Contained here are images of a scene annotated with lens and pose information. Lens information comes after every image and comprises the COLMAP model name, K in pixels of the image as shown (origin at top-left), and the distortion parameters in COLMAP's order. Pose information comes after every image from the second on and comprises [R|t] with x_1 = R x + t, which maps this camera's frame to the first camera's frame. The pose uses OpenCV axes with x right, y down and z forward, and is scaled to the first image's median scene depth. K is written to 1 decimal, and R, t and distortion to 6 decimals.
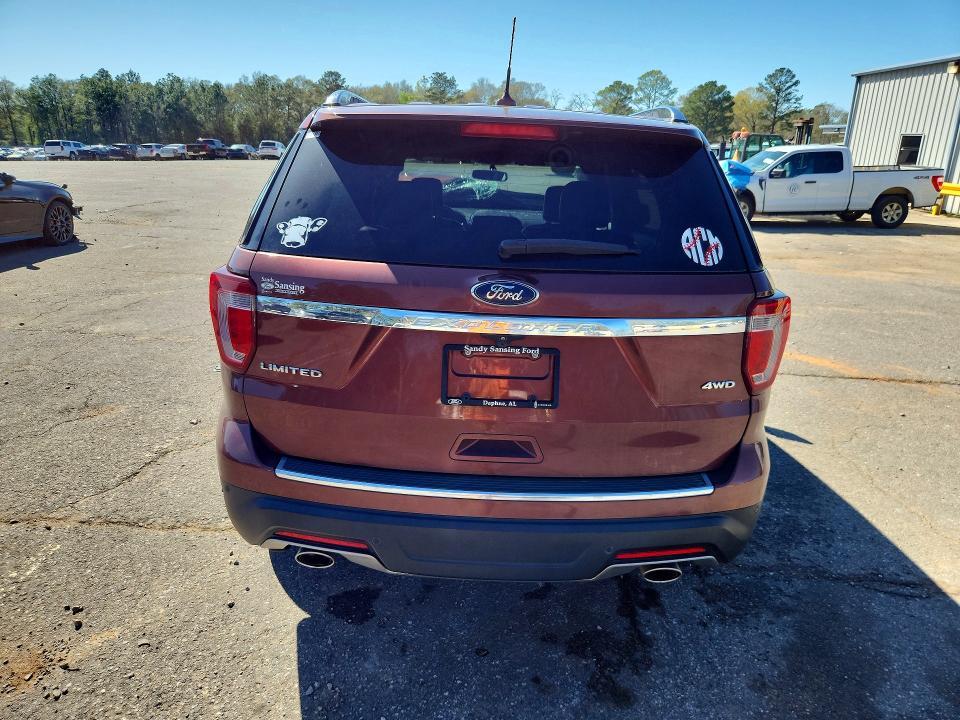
lens RADIAL K [[679.8, 0, 472.7], [0, 679.8, 363.4], [0, 0, 1]] dist [0.005052, -0.008244]
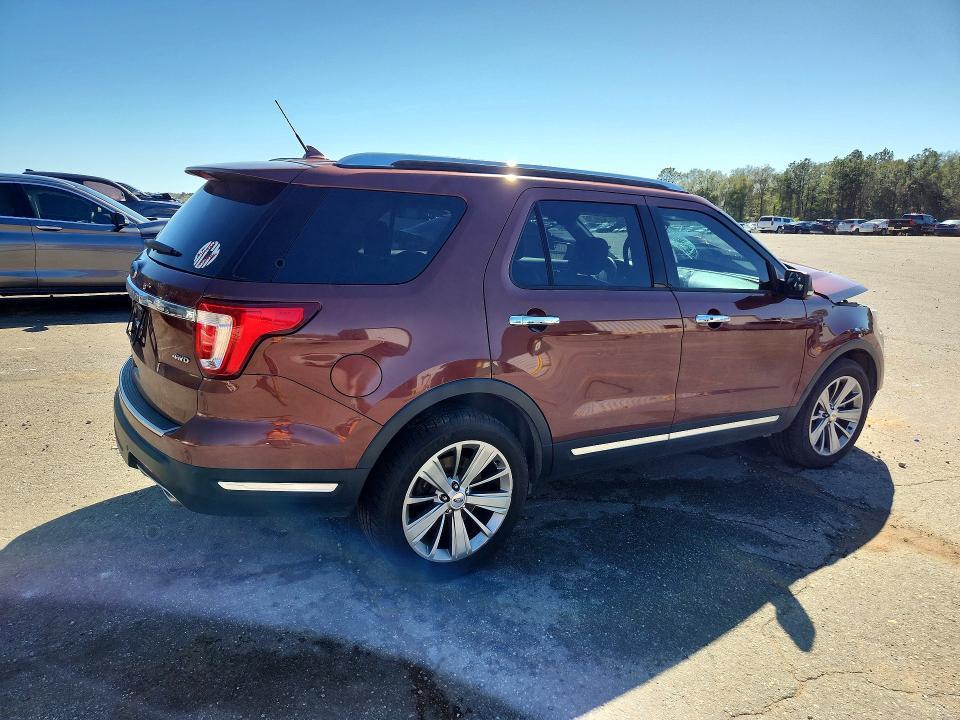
lens RADIAL K [[679.8, 0, 481.3], [0, 679.8, 361.8], [0, 0, 1]] dist [0.005052, -0.008244]
pose [[0.498872, 0.174183, -0.848992, 0.114873], [-0.267337, 0.962754, 0.040435, -0.011231], [0.824413, 0.206795, 0.526857, 0.050449]]
